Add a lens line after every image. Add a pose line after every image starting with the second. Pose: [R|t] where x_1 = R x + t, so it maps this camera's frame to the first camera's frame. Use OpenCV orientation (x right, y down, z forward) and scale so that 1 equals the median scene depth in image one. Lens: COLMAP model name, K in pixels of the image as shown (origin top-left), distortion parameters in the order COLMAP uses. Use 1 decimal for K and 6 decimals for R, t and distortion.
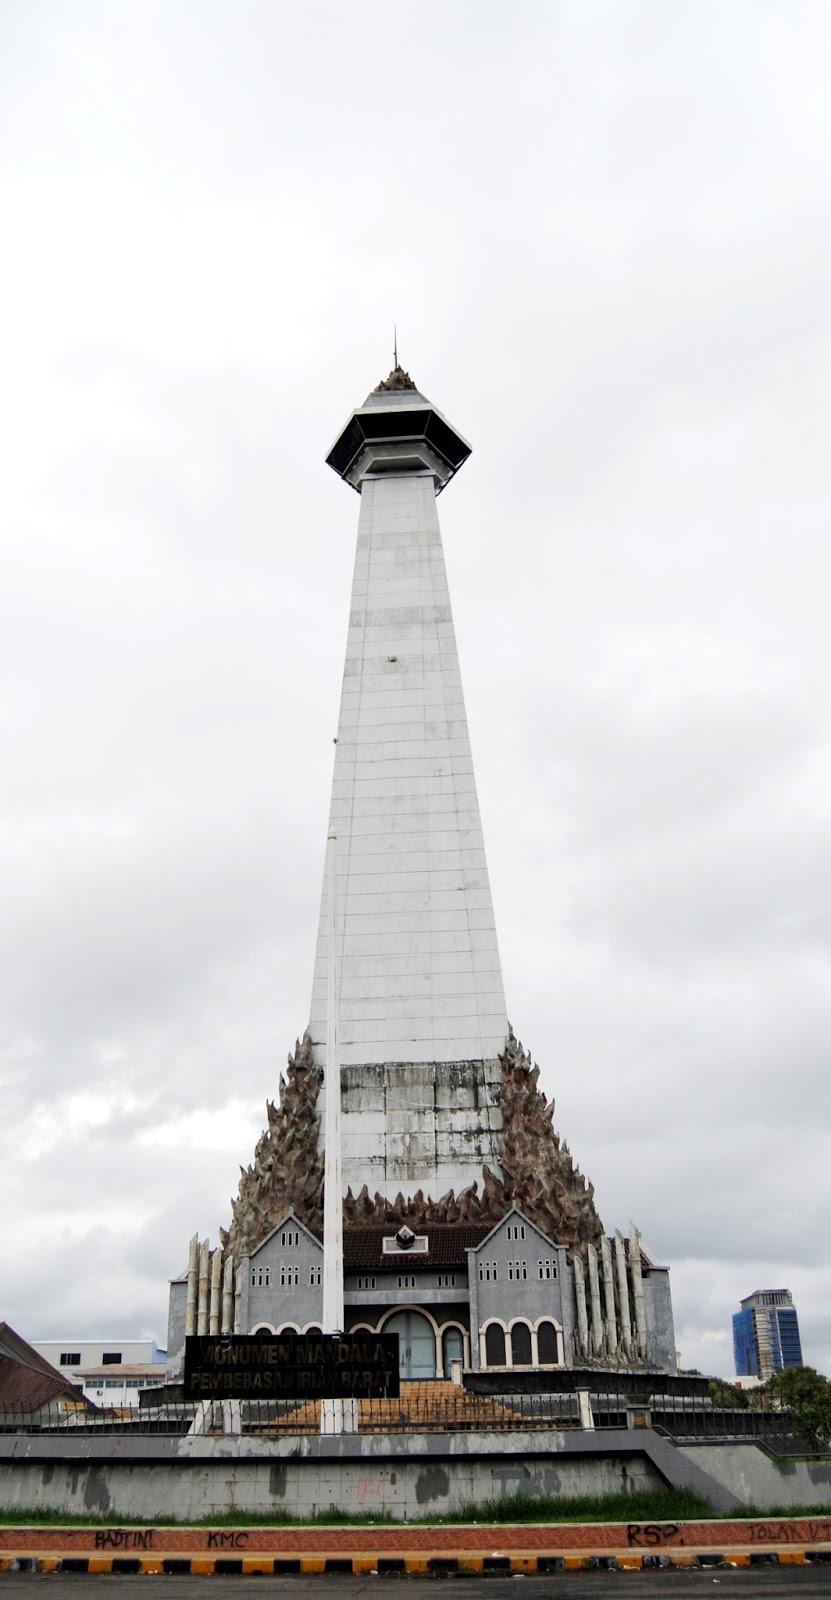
lens RADIAL K [[1293.4, 0, 415.5], [0, 1293.4, 800.0], [0, 0, 1]] dist [-0.009631, 0.000077]
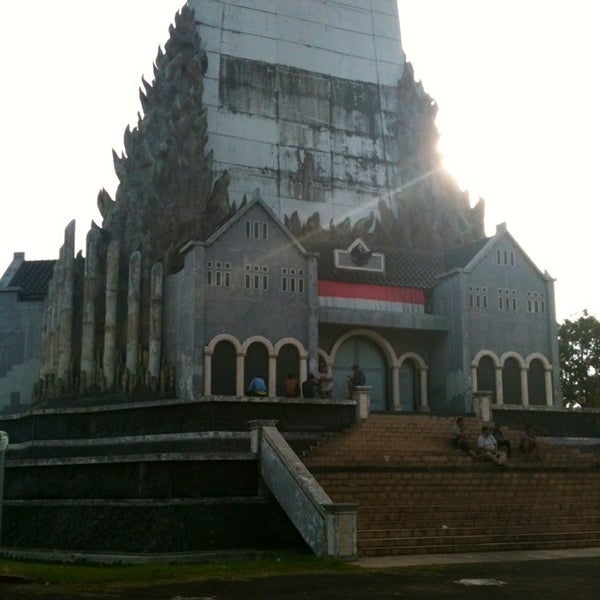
lens RADIAL K [[781.0, 0, 262.1], [0, 781.0, 300.1], [0, 0, 1]] dist [0.138717, -0.018242]
pose [[0.889679, 0.098581, 0.445817, -0.253215], [-0.211621, 0.954235, 0.211311, 0.251511], [-0.404583, -0.282343, 0.869825, 0.536236]]
